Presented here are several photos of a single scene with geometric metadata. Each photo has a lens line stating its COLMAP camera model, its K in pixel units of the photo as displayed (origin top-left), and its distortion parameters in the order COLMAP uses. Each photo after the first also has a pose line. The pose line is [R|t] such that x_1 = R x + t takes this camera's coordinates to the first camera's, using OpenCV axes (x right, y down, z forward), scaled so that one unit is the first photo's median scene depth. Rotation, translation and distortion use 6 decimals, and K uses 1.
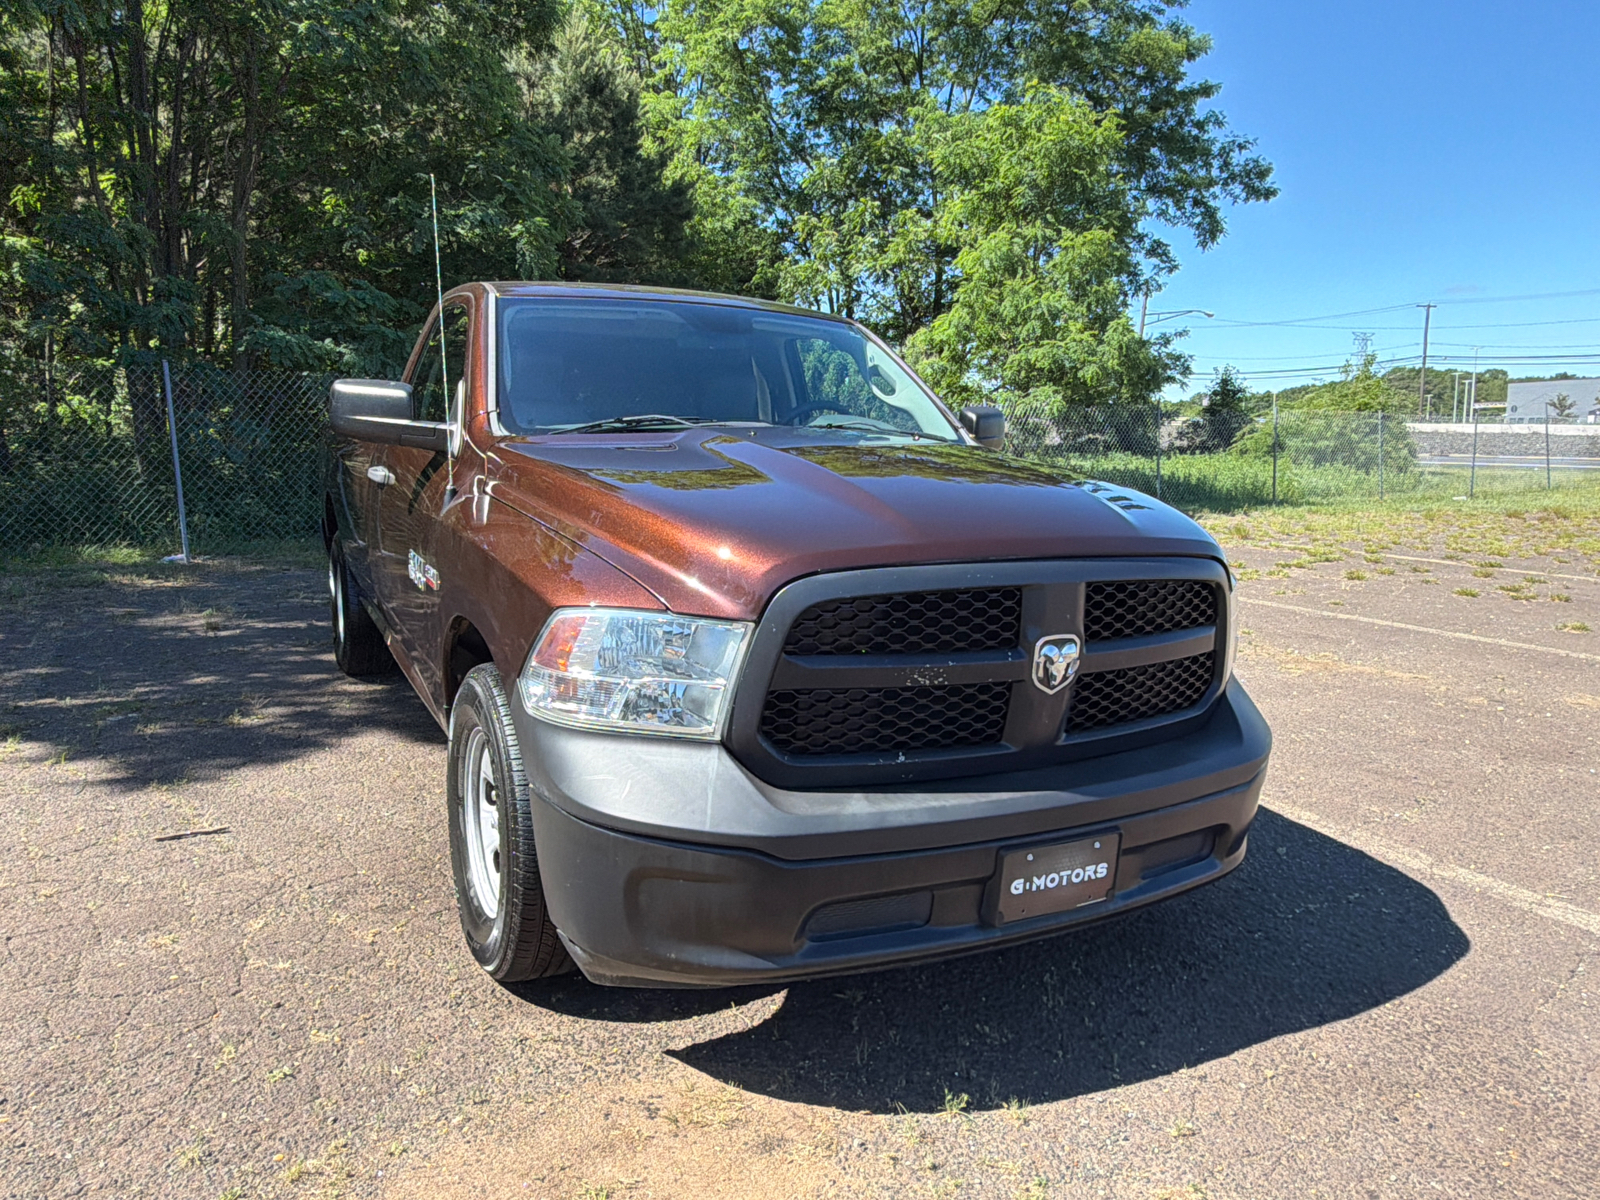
lens RADIAL K [[1096.6, 0, 796.8], [0, 1096.6, 602.3], [0, 0, 1]] dist [0.002252, 0.000896]
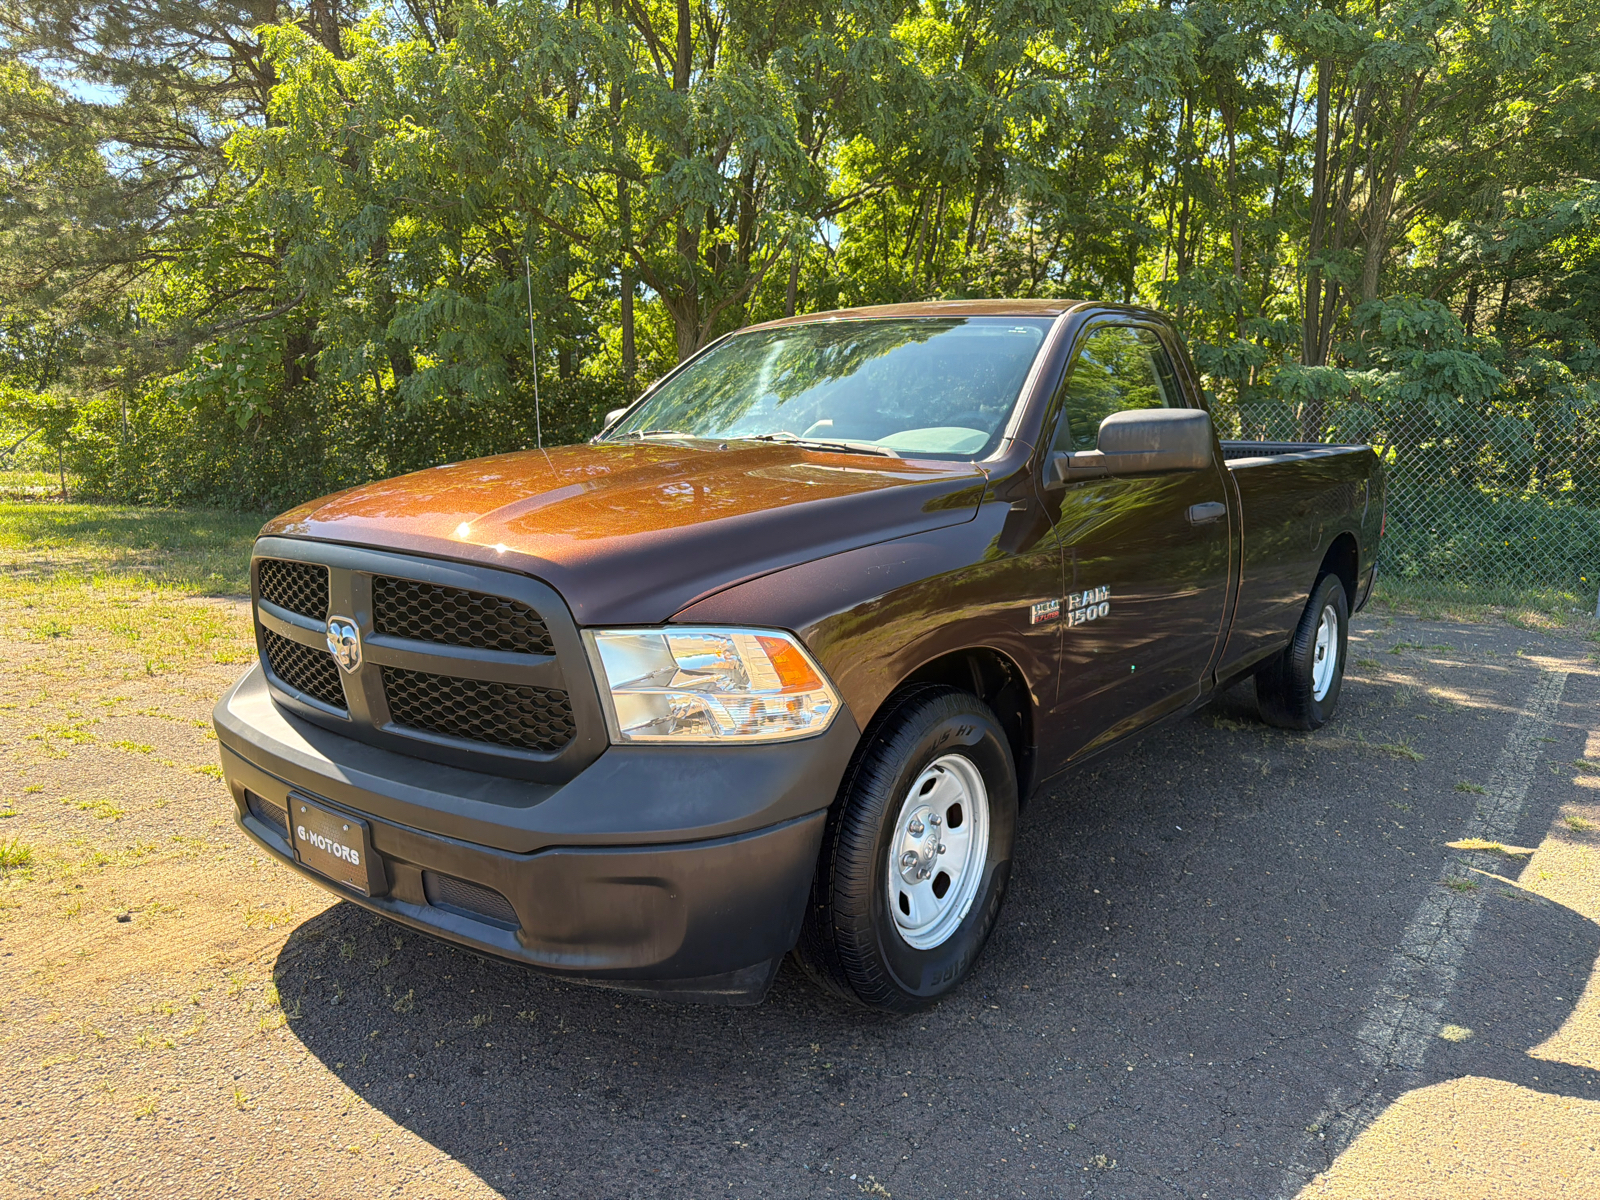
lens RADIAL K [[1133.9, 0, 800.0], [0, 1133.9, 600.0], [0, 0, 1]] dist [0.017512, -0.020995]
pose [[0.412449, 0.110486, -0.904256, 1.192082], [-0.151988, 0.987051, 0.051277, -0.093235], [0.898212, 0.116287, 0.423901, 0.777446]]
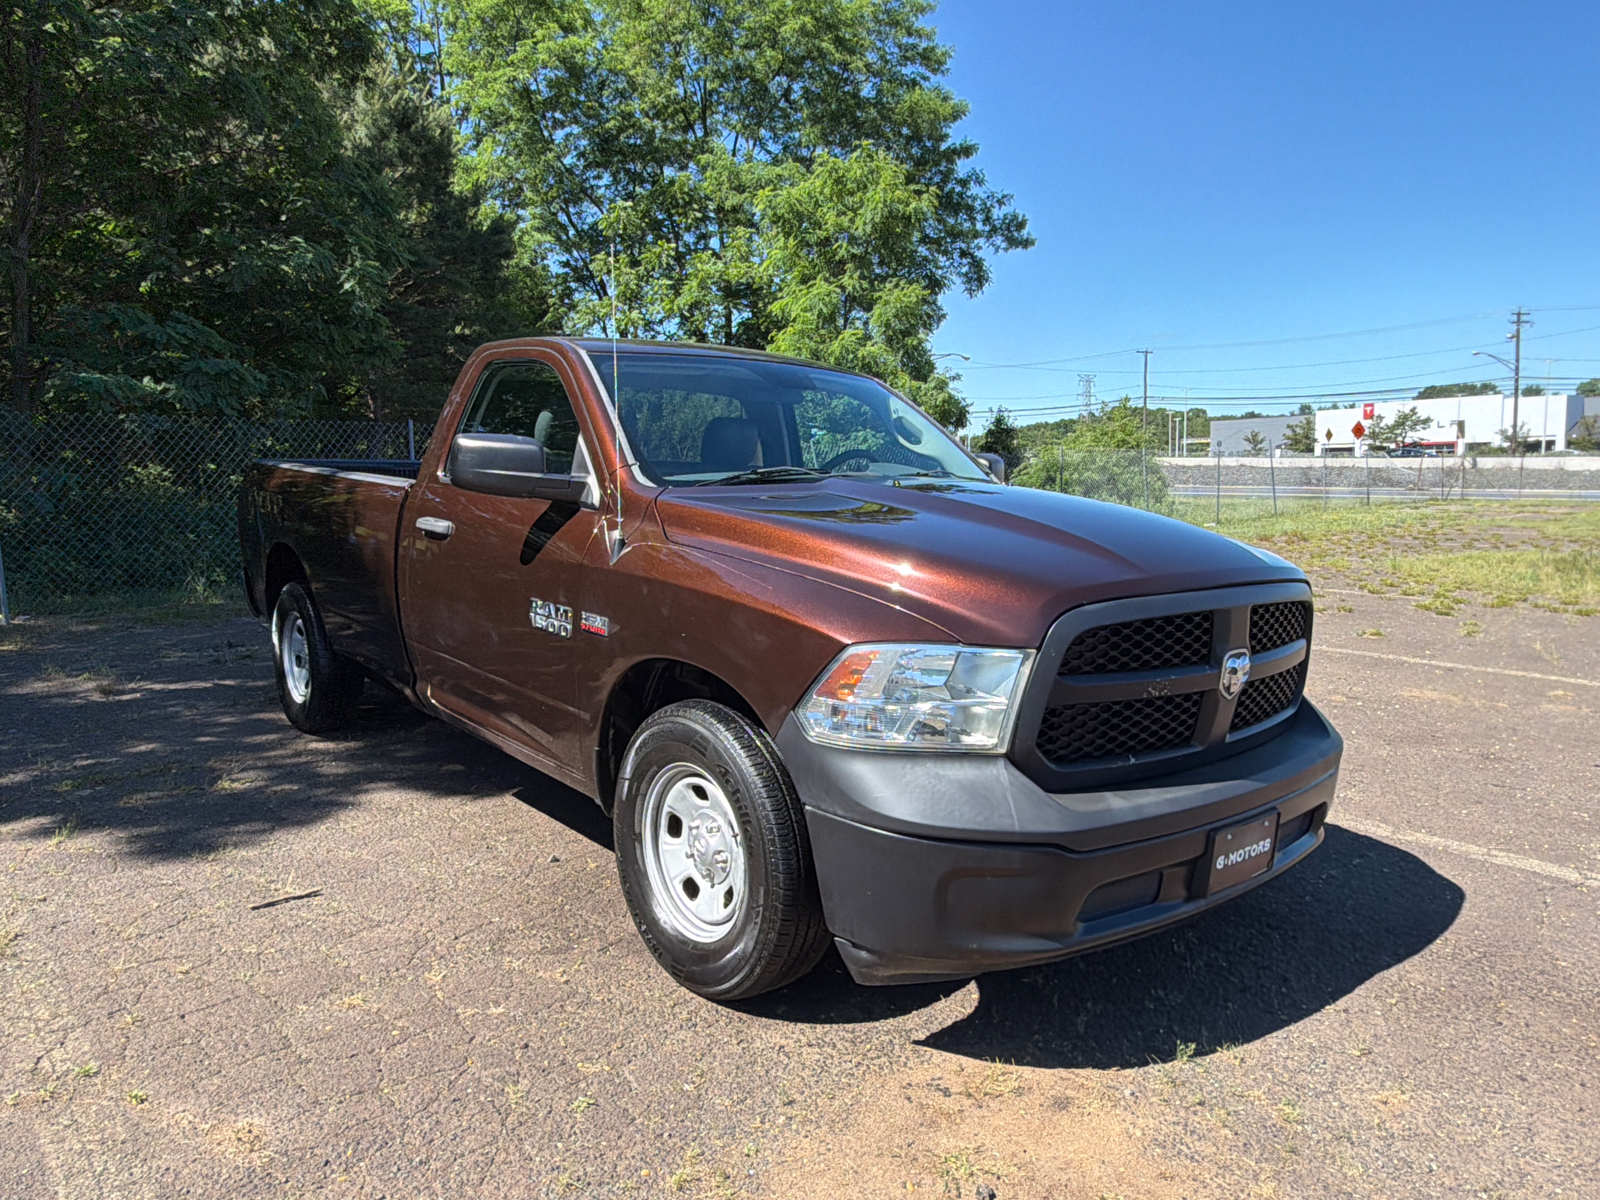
lens RADIAL K [[1096.6, 0, 796.8], [0, 1096.6, 602.3], [0, 0, 1]] dist [0.002252, 0.000896]
pose [[0.977606, -0.034217, 0.207643, -0.403796], [0.041034, 0.998748, -0.028610, -0.006414], [-0.206404, 0.036490, 0.977786, -0.066940]]
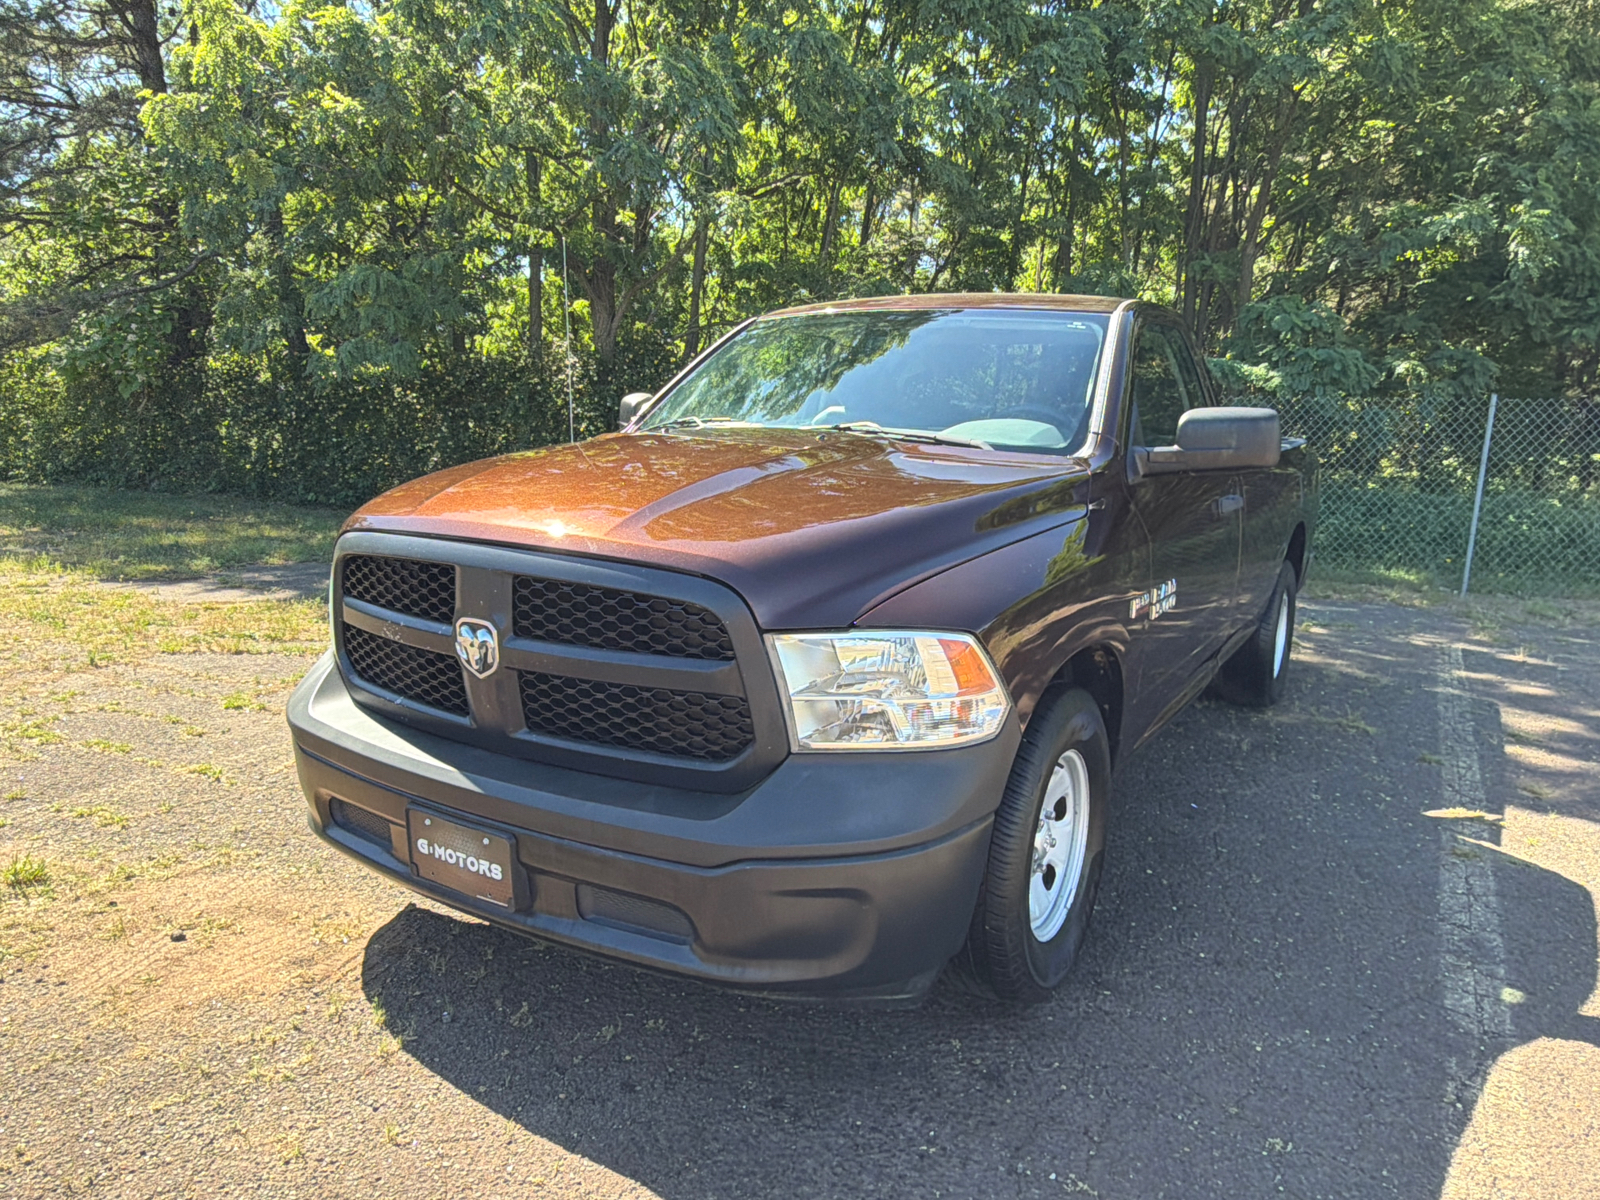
lens RADIAL K [[1096.6, 0, 796.8], [0, 1096.6, 602.3], [0, 0, 1]] dist [0.002252, 0.000896]
pose [[0.515265, 0.129579, -0.847179, 1.043565], [-0.154552, 0.986347, 0.056865, -0.074571], [0.842980, 0.101633, 0.528256, 0.597156]]
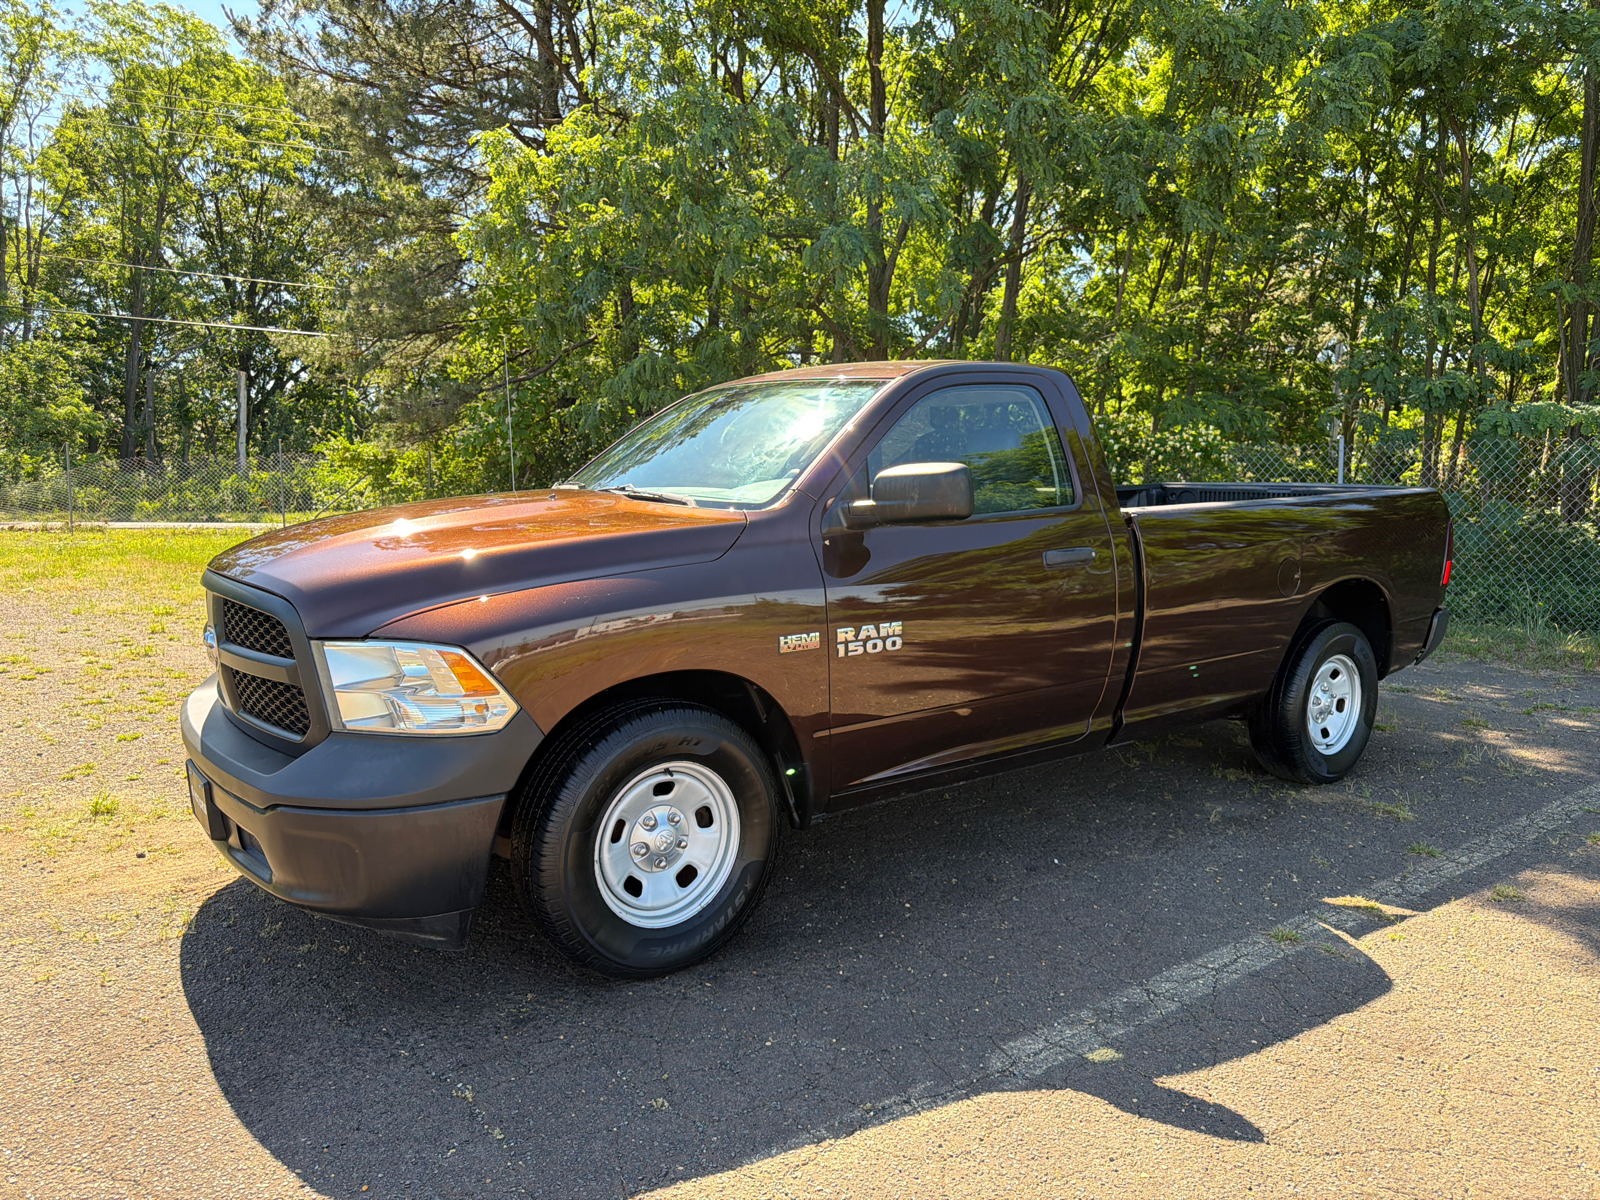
lens RADIAL K [[1132.3, 0, 801.0], [0, 1132.3, 598.5], [0, 0, 1]] dist [0.050943, -0.083845]
pose [[0.157537, 0.084532, -0.983888, 1.518454], [-0.161992, 0.985045, 0.058694, -0.183709], [0.974136, 0.150135, 0.168874, 1.247931]]
